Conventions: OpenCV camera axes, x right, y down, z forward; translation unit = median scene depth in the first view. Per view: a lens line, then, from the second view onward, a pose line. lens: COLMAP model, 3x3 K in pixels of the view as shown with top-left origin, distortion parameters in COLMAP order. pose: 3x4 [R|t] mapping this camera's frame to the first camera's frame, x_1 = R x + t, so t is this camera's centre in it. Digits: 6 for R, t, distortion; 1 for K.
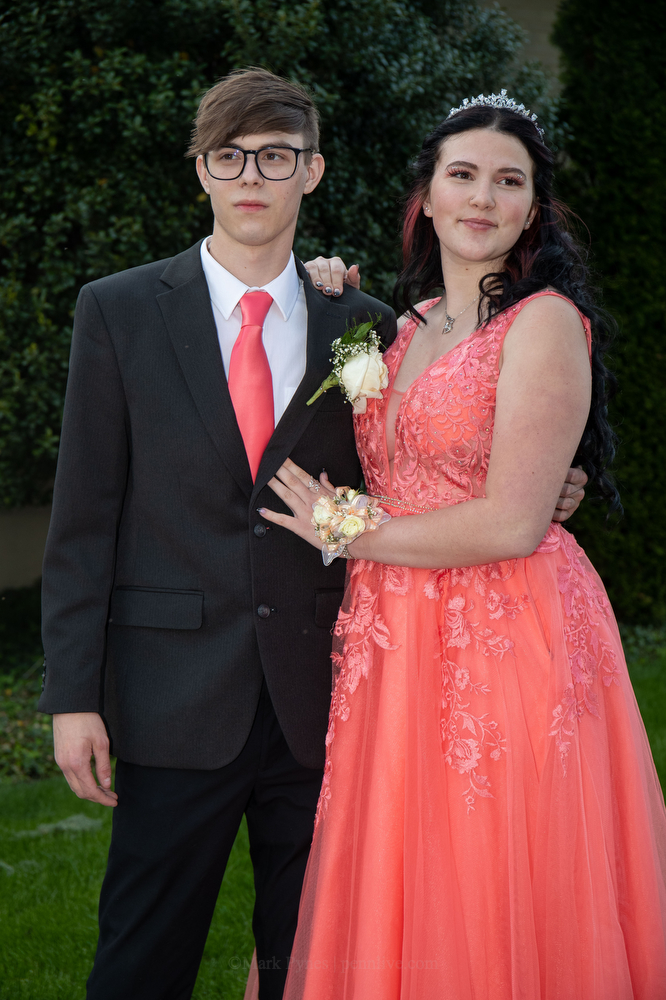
lens RADIAL K [[1706.8, 0, 336.1], [0, 1706.8, 502.4], [0, 0, 1]] dist [0.065210, 0.000000]
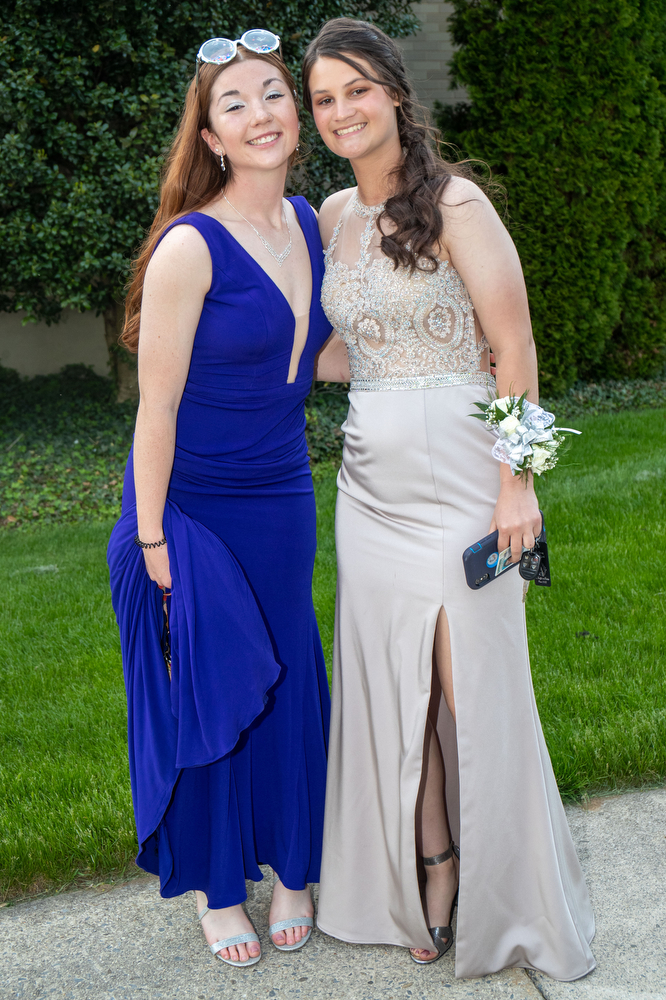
lens RADIAL K [[1347.5, 0, 351.9], [0, 1347.5, 481.0], [0, 0, 1]] dist [0.028498, 0.000000]
pose [[0.995622, -0.009953, -0.092937, 0.184430], [0.023231, 0.989463, 0.142907, -0.012773], [0.090535, -0.144440, 0.985363, 0.054951]]
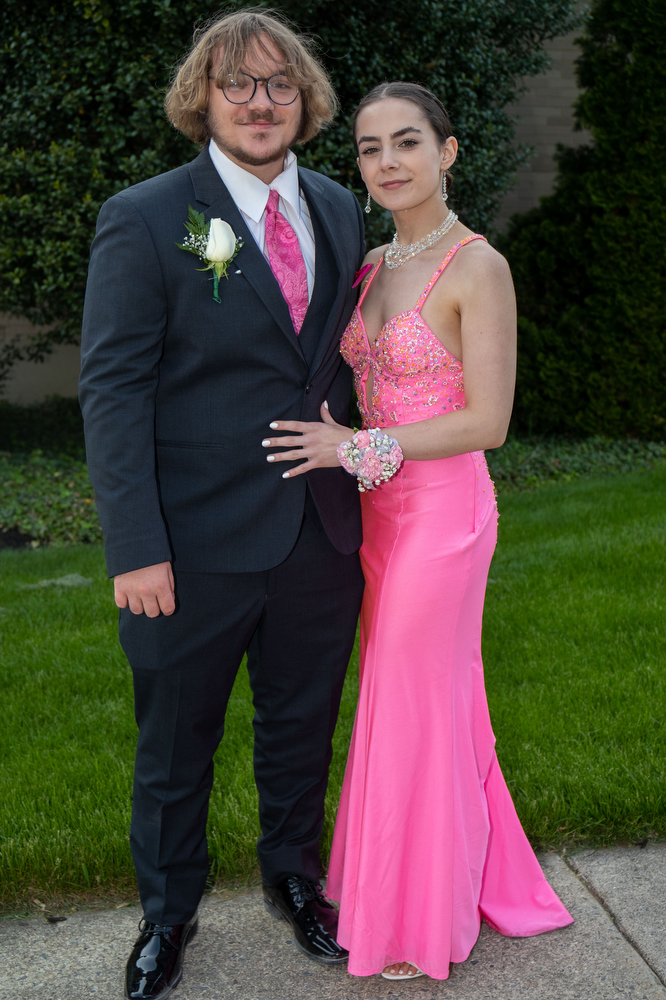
lens RADIAL K [[1304.2, 0, 335.6], [0, 1304.2, 496.2], [0, 0, 1]] dist [0.021864, 0.000000]
pose [[0.985426, 0.036337, -0.166179, 0.156343], [-0.016917, 0.993010, 0.116813, 0.009547], [0.169262, -0.112299, 0.979152, 0.085664]]
